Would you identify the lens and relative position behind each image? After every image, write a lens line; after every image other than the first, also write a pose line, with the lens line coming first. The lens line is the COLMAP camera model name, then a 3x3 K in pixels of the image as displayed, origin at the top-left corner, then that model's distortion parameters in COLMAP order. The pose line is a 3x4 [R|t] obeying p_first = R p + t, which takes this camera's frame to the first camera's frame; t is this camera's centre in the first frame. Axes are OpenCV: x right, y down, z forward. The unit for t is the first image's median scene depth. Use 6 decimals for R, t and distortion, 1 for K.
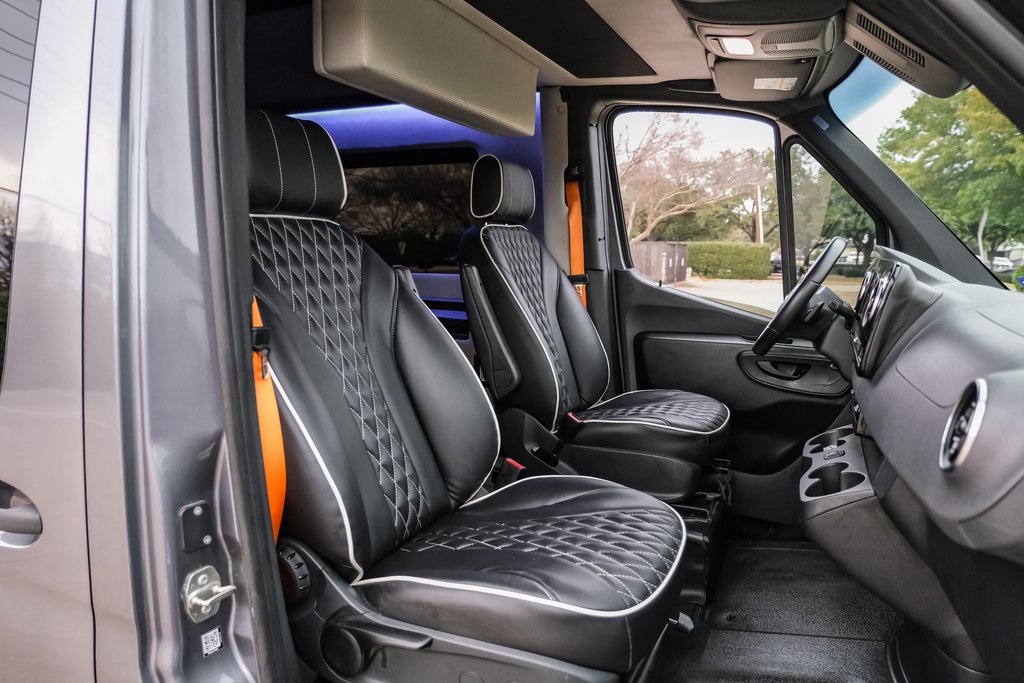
lens RADIAL K [[696.0, 0, 510.0], [0, 696.0, 355.4], [0, 0, 1]] dist [-0.047527, 0.003579]
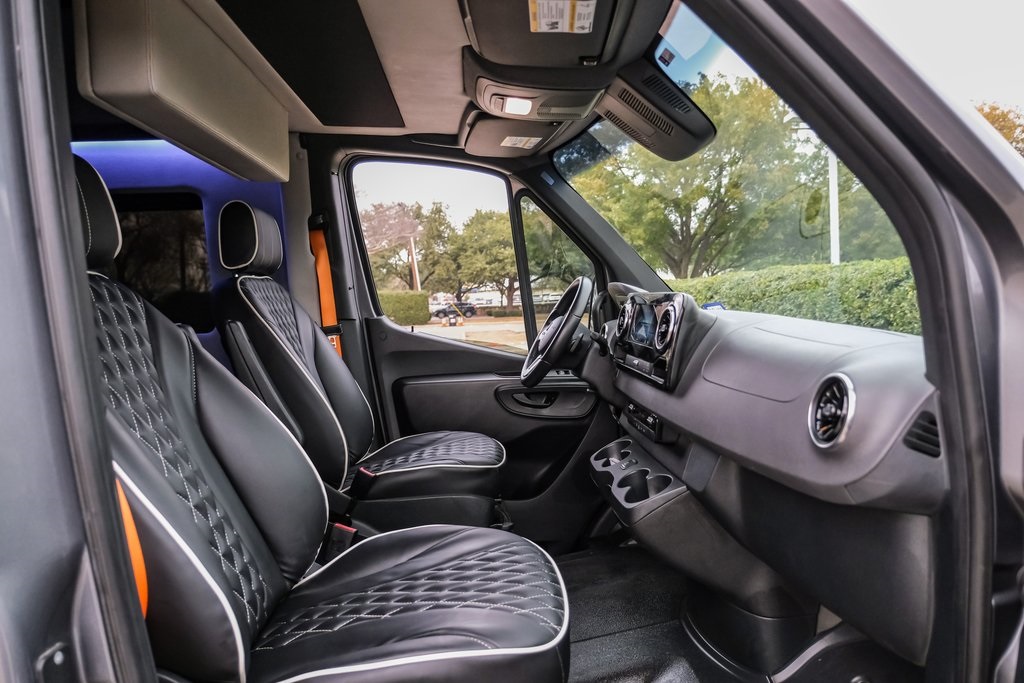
lens RADIAL K [[696.0, 0, 510.0], [0, 696.0, 355.4], [0, 0, 1]] dist [-0.047527, 0.003579]
pose [[0.873848, -0.078857, 0.479762, -0.165564], [0.113854, 0.992512, -0.044240, -0.004508], [-0.472681, 0.093281, 0.876283, 0.048142]]
